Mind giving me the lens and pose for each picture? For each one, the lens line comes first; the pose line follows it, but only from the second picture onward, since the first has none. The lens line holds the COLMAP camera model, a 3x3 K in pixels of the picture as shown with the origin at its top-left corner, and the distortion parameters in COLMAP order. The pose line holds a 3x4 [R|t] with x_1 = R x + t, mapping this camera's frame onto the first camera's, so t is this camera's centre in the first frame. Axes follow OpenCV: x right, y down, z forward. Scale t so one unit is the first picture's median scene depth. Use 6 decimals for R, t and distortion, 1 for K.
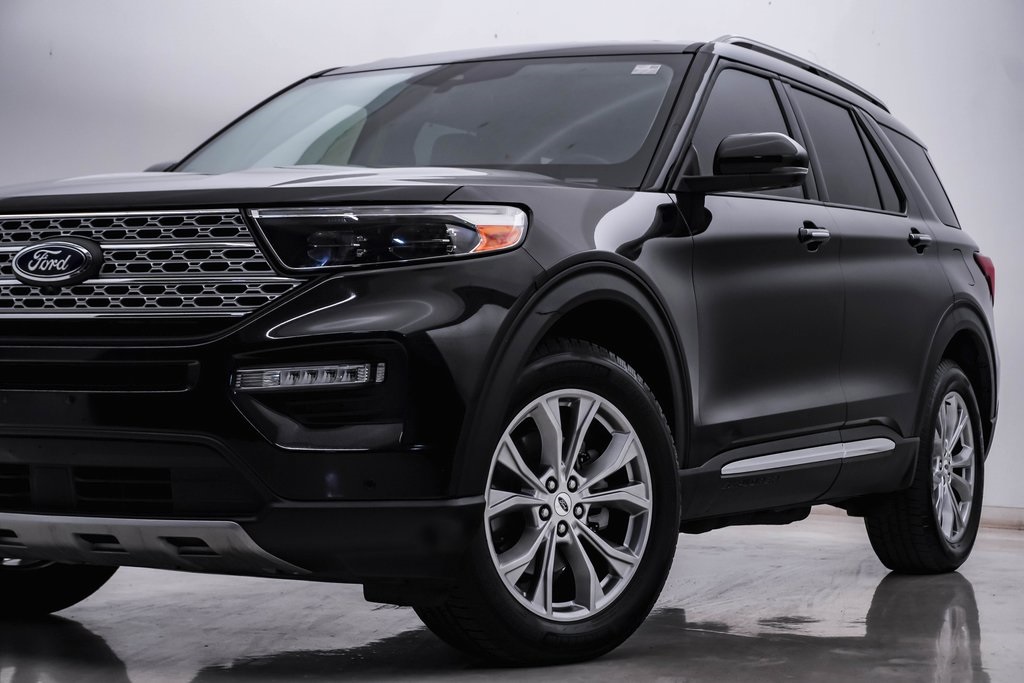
lens RADIAL K [[2174.1, 0, 505.2], [0, 2174.1, 337.1], [0, 0, 1]] dist [0.022440, 0.000000]
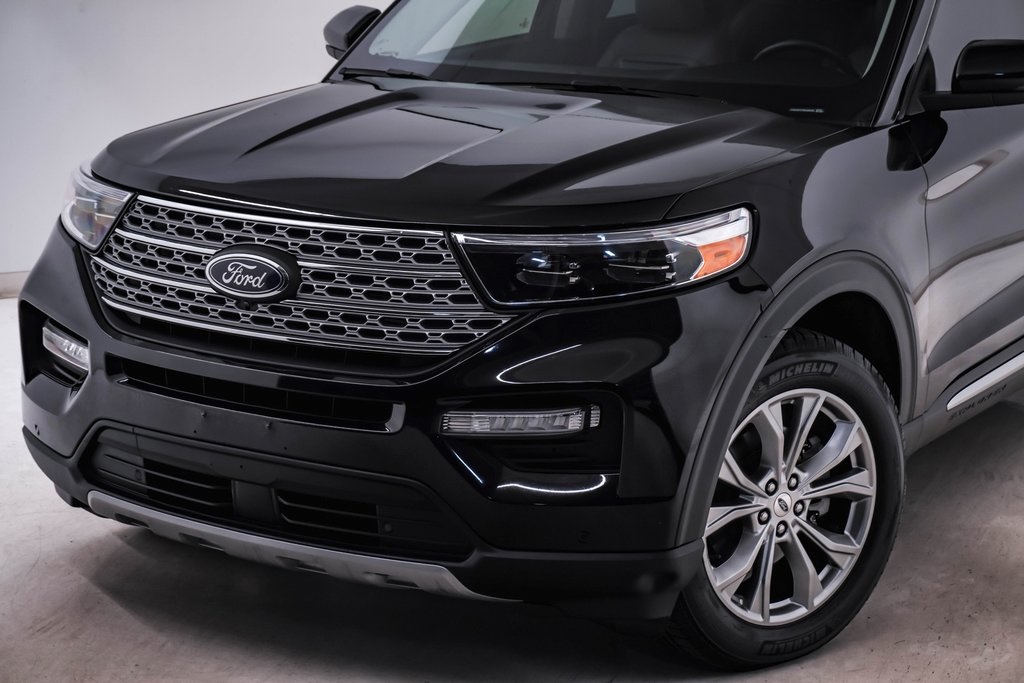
lens RADIAL K [[2174.1, 0, 510.2], [0, 2174.1, 346.9], [0, 0, 1]] dist [0.022440, 0.000000]
pose [[0.996735, 0.014296, -0.079470, -0.017949], [0.004840, 0.971856, 0.235527, -0.217672], [0.080601, -0.235143, 0.968613, 0.082783]]
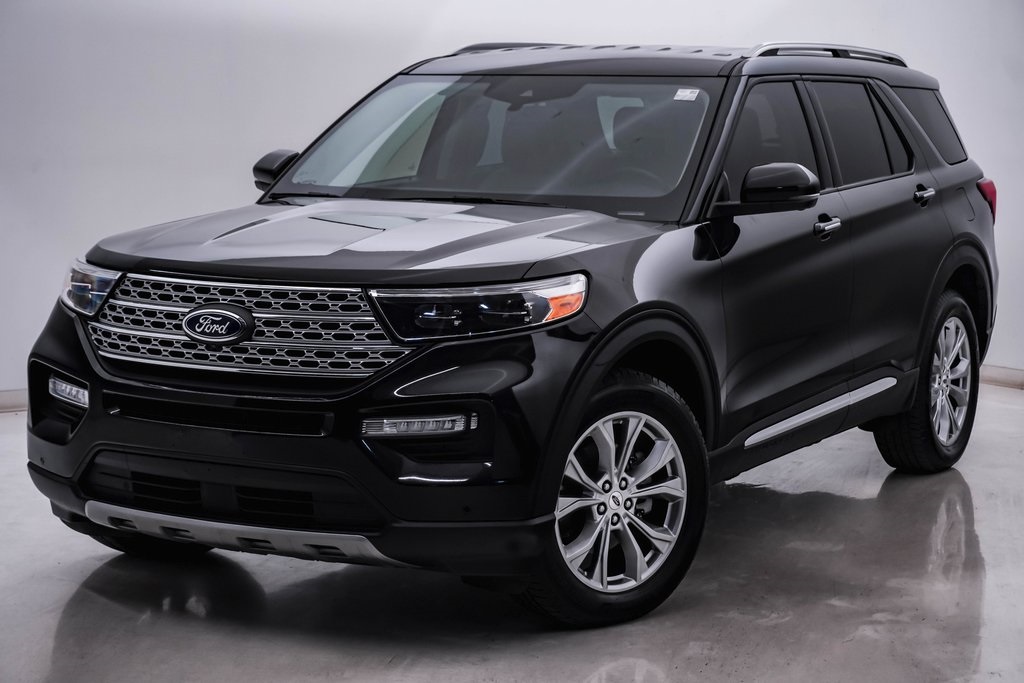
lens RADIAL K [[2174.1, 0, 495.2], [0, 2174.1, 349.8], [0, 0, 1]] dist [0.022440, 0.000000]
pose [[0.999583, -0.001840, -0.028809, -0.007047], [0.005910, 0.989871, 0.141845, -0.192123], [0.028256, -0.141956, 0.989470, -0.246441]]
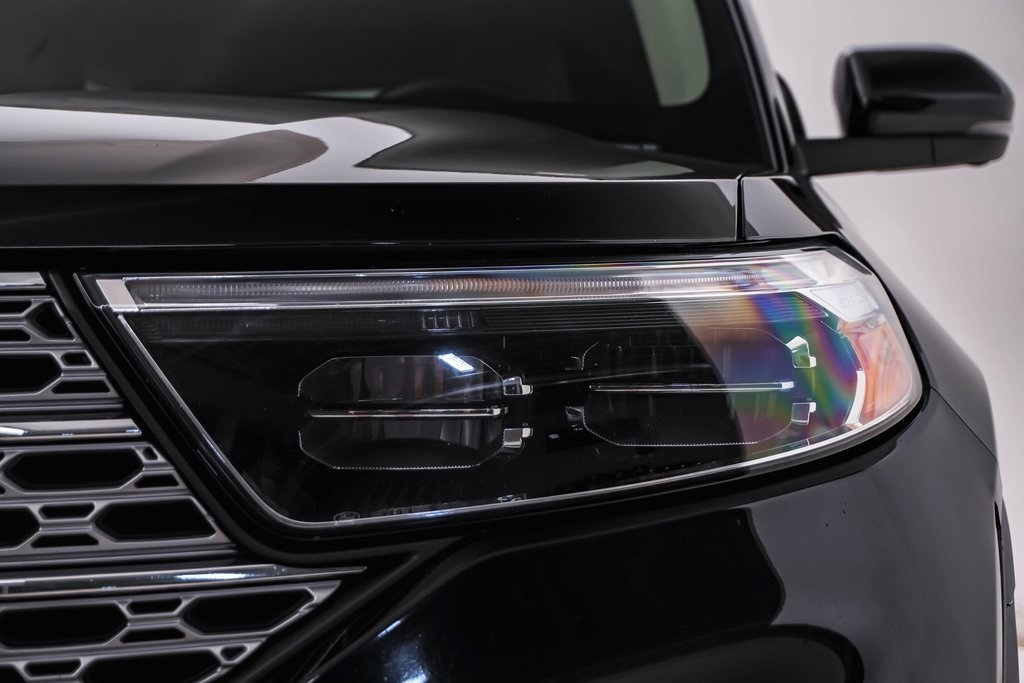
lens RADIAL K [[2174.1, 0, 513.3], [0, 2174.1, 346.7], [0, 0, 1]] dist [0.022440, 0.000000]
pose [[0.927268, -0.015027, 0.374098, -0.155720], [-0.000433, 0.999150, 0.041208, -0.057438], [-0.374399, -0.038373, 0.926473, 0.712941]]
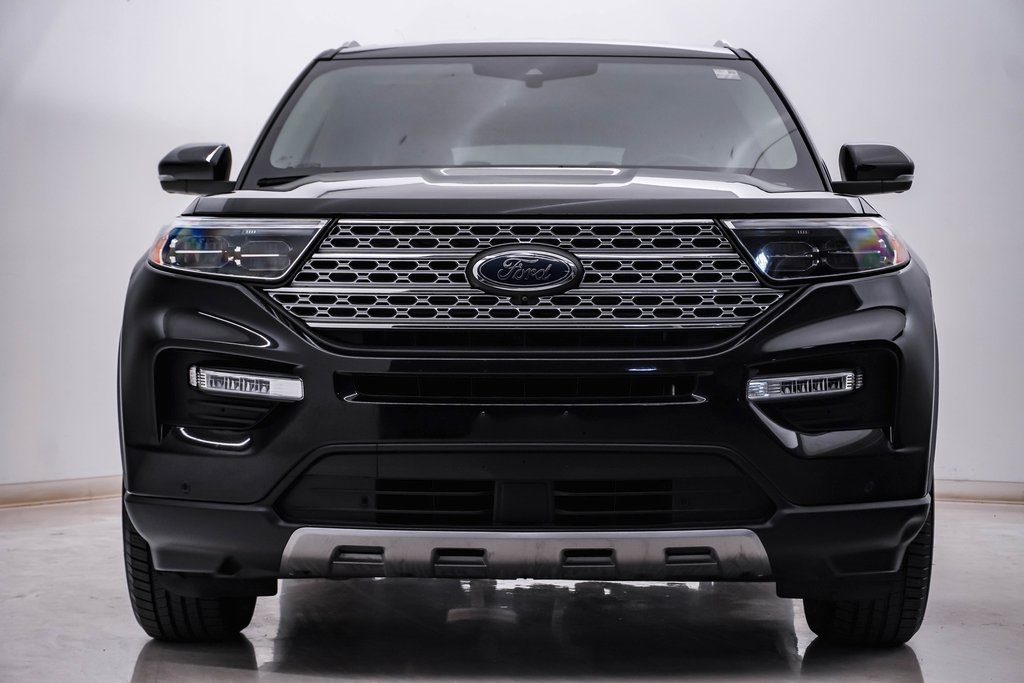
lens RADIAL K [[2174.1, 0, 513.7], [0, 2174.1, 344.8], [0, 0, 1]] dist [0.022440, 0.000000]
pose [[0.893616, -0.014377, 0.448603, -0.622464], [0.001847, 0.999596, 0.028356, -0.027958], [-0.448829, -0.024511, 0.893281, 0.130343]]
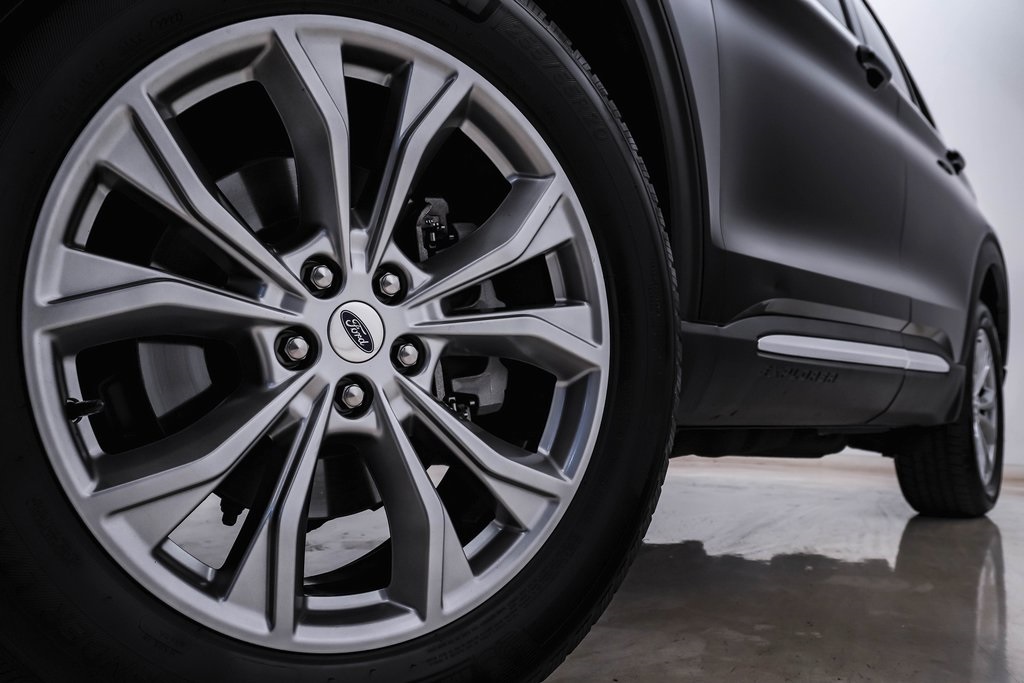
lens RADIAL K [[966.2, 0, 507.2], [0, 966.2, 322.8], [0, 0, 1]] dist [-0.008305, 0.000000]
pose [[0.992474, 0.007881, -0.122205, 0.073602], [-0.016820, 0.997242, -0.072293, 0.087771], [0.121298, 0.073804, 0.989869, 0.843875]]
